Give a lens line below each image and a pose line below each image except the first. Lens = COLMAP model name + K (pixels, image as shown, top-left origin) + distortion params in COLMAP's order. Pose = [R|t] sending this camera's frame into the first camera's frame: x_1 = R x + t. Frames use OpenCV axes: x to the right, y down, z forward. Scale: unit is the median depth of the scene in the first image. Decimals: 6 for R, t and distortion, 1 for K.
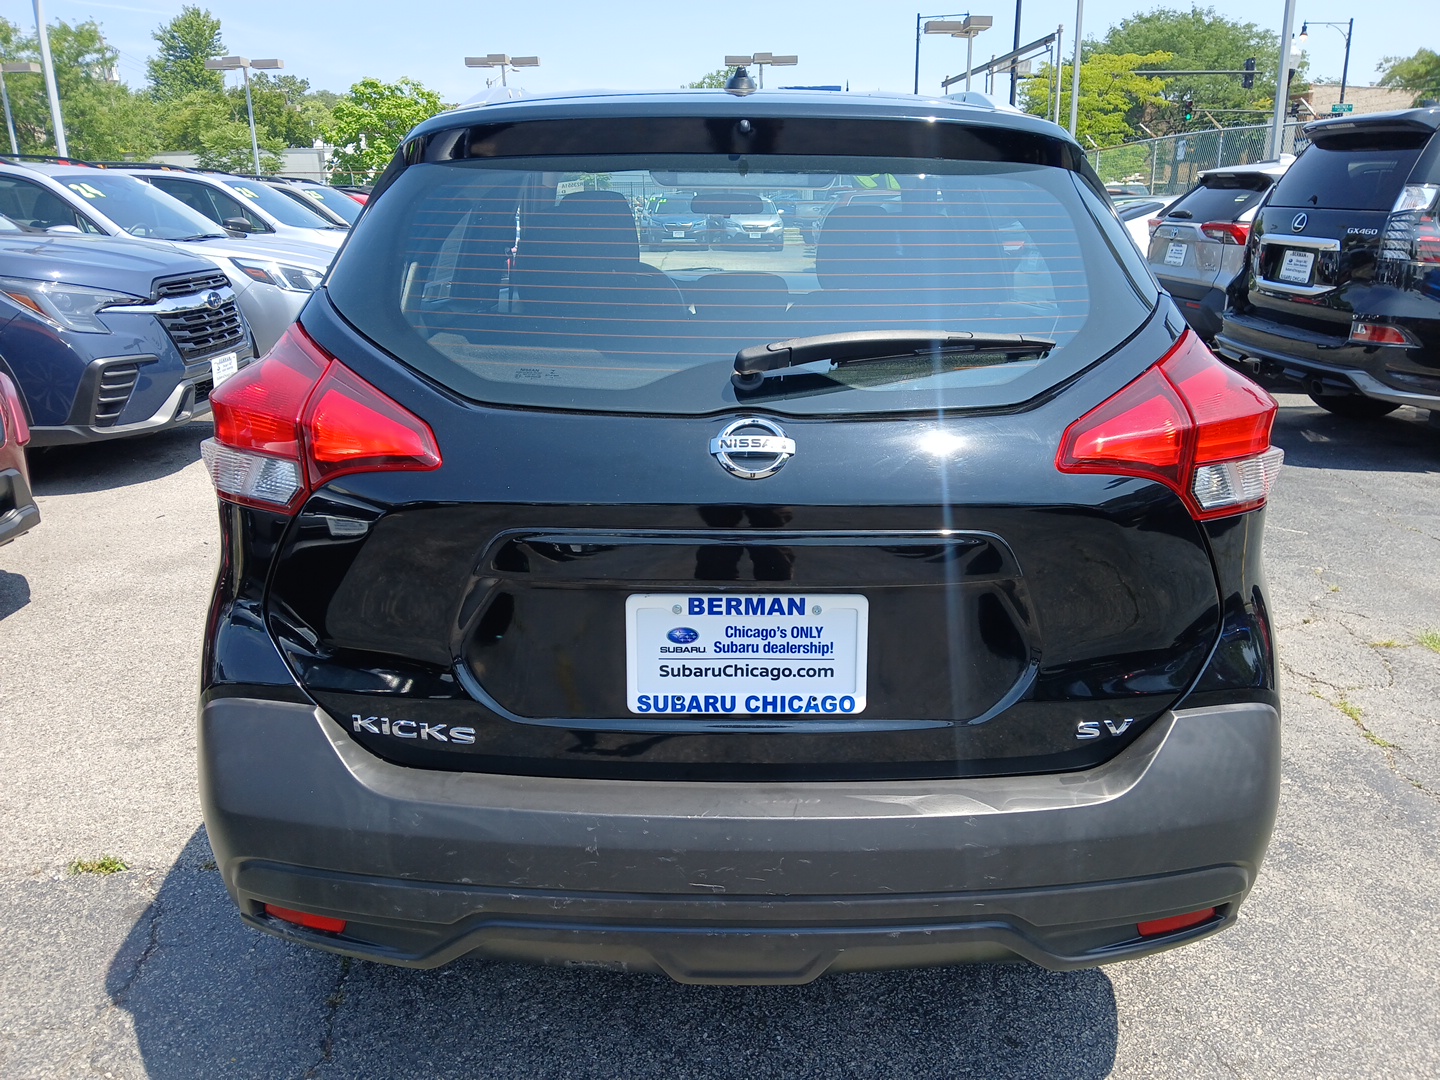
lens RADIAL K [[1287.5, 0, 720.0], [0, 1287.5, 540.0], [0, 0, 1]] dist [-0.010657, -0.027822]
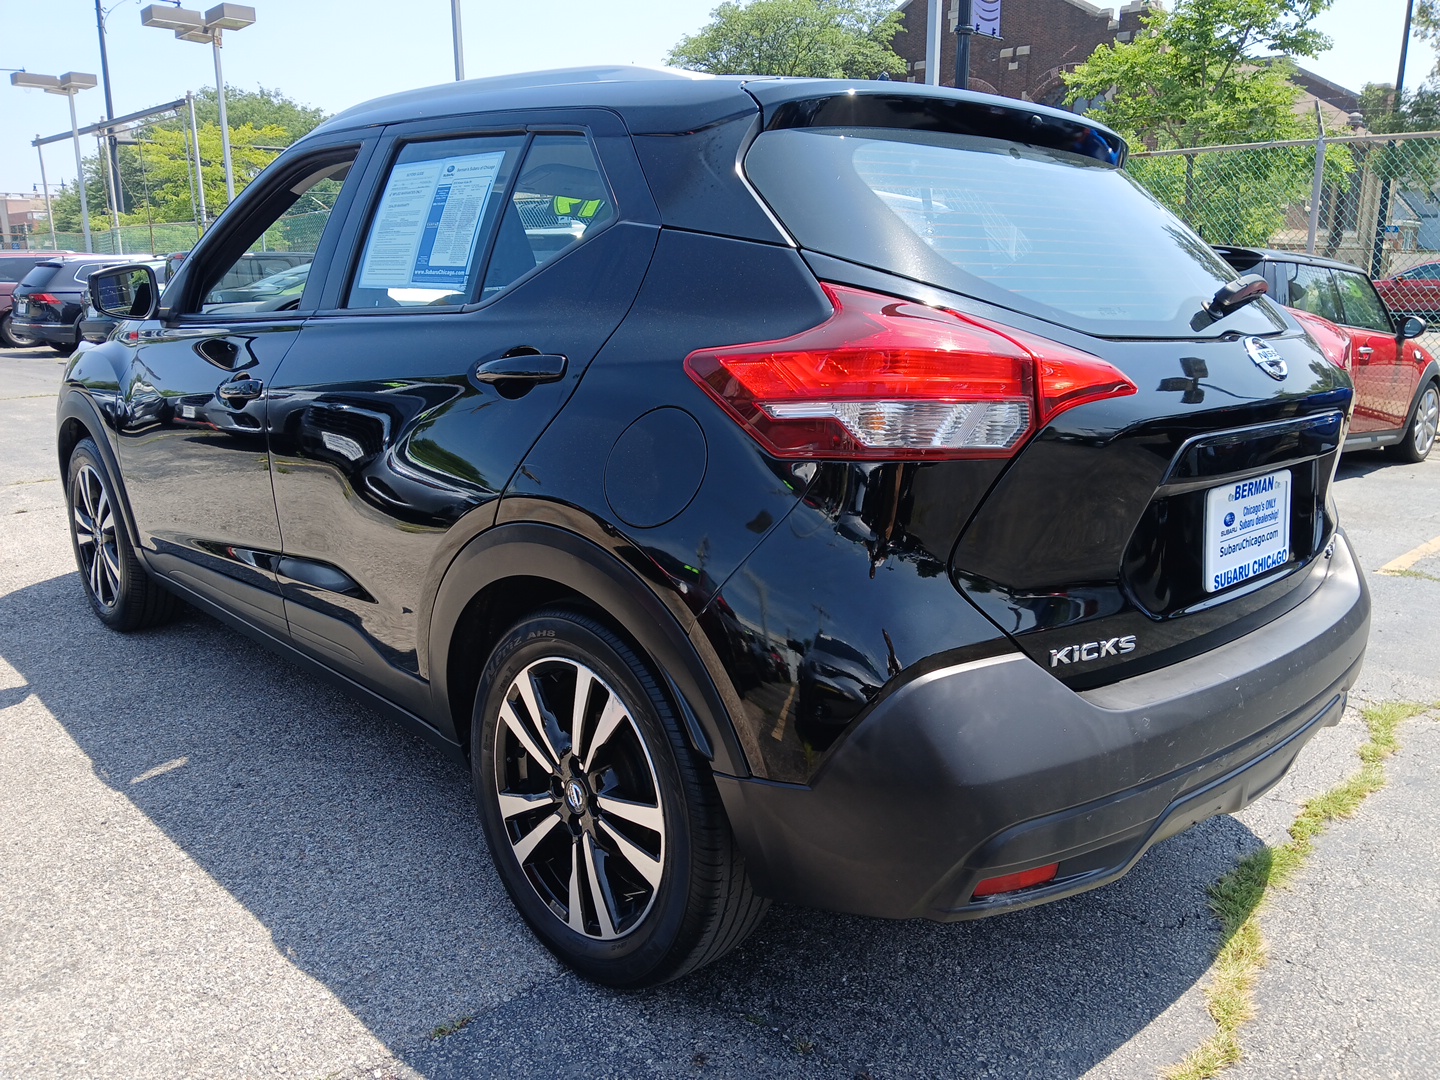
lens RADIAL K [[1287.5, 0, 720.0], [0, 1287.5, 540.0], [0, 0, 1]] dist [-0.010657, -0.027822]
pose [[0.699501, -0.142838, 0.700211, -0.878527], [0.189555, 0.981809, 0.010919, -0.008087], [-0.689033, 0.125091, 0.713853, 0.336284]]
